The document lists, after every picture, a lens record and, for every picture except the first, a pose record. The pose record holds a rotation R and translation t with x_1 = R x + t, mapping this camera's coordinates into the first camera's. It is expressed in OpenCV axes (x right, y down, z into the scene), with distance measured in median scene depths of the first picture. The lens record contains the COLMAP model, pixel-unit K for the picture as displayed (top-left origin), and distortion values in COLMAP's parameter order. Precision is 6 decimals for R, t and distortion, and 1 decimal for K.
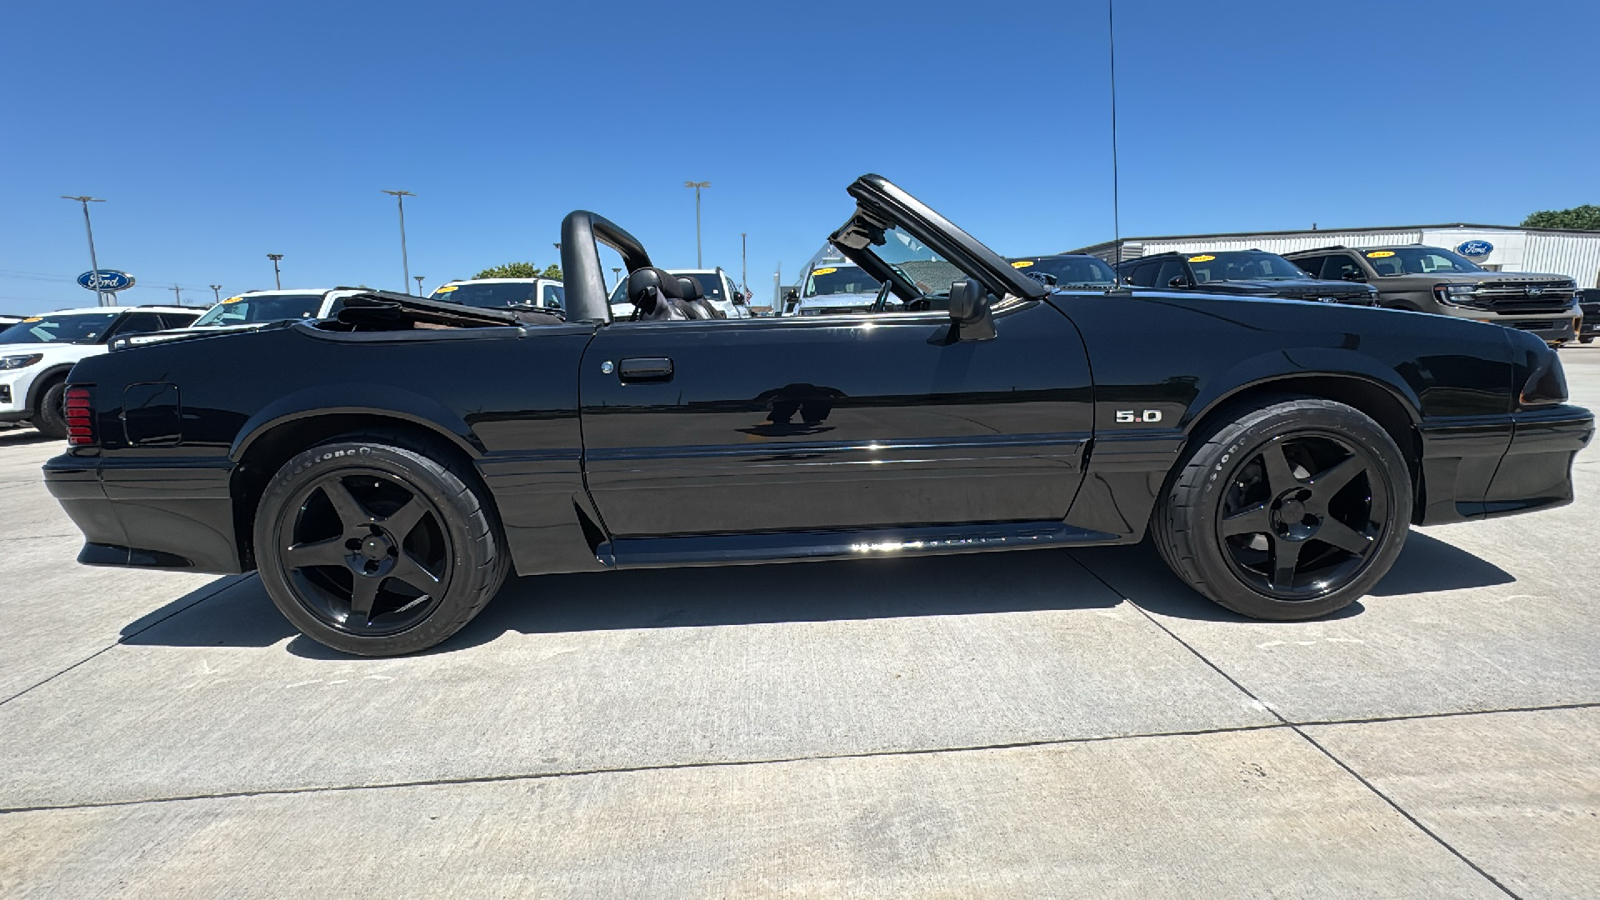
lens RADIAL K [[769.2, 0, 800.0], [0, 769.2, 450.0], [0, 0, 1]] dist [0.000099, 0.000313]
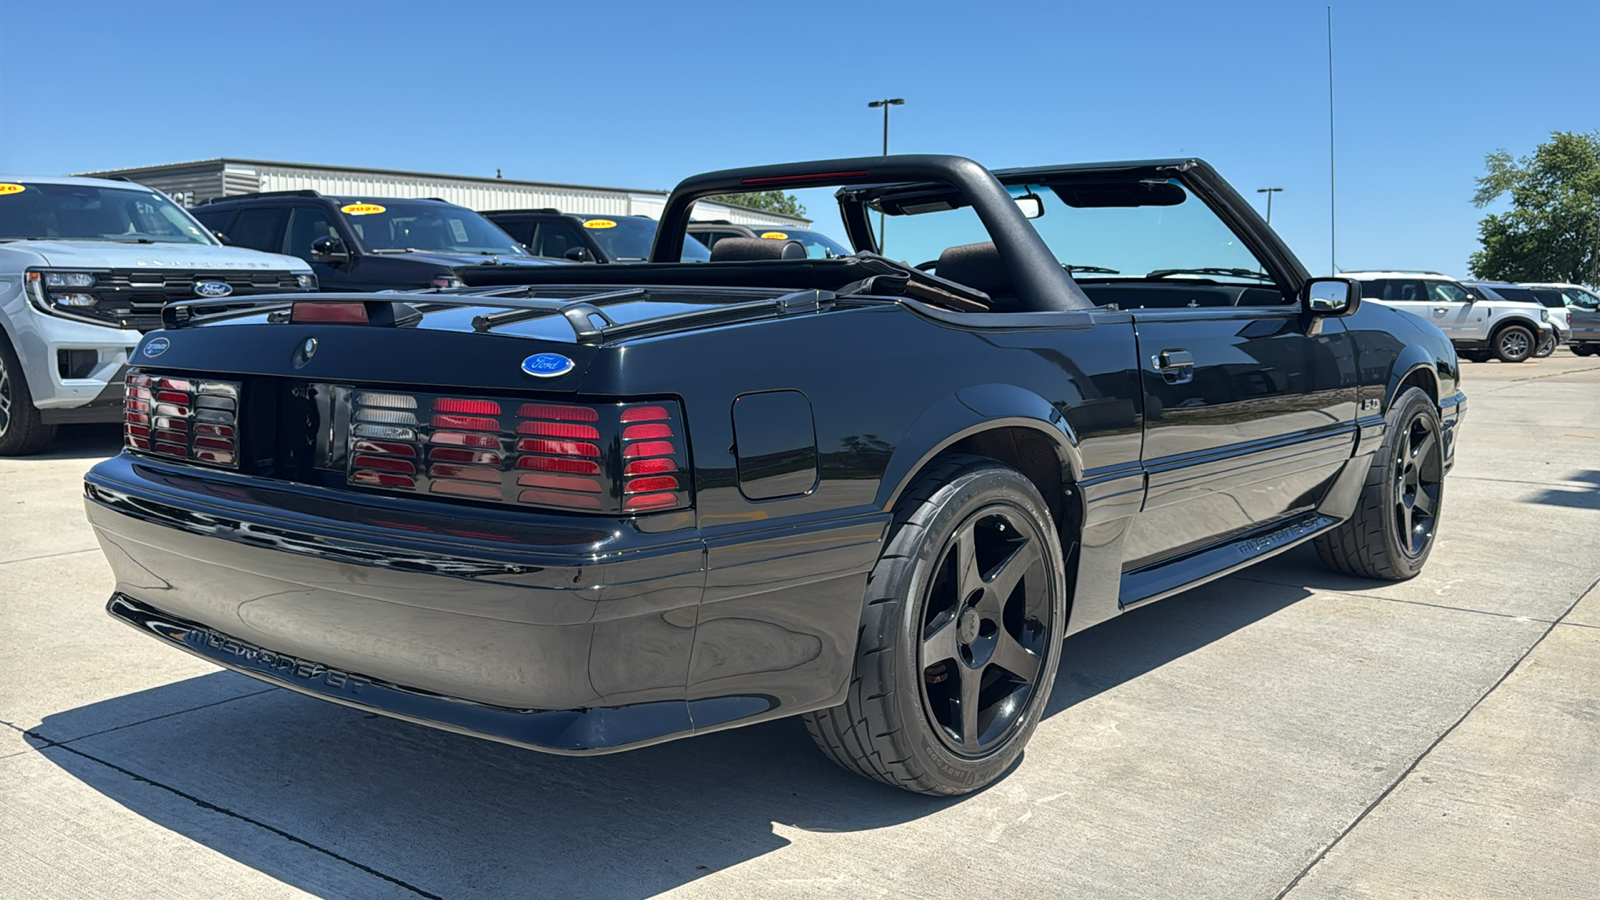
lens RADIAL K [[1386.4, 0, 895.4], [0, 1386.4, 448.9], [0, 0, 1]] dist [0.009110, -0.092930]
pose [[0.619695, -0.044783, 0.783564, -0.287327], [0.094679, 0.995345, -0.017992, -0.002138], [-0.779111, 0.085336, 0.621050, 0.052965]]
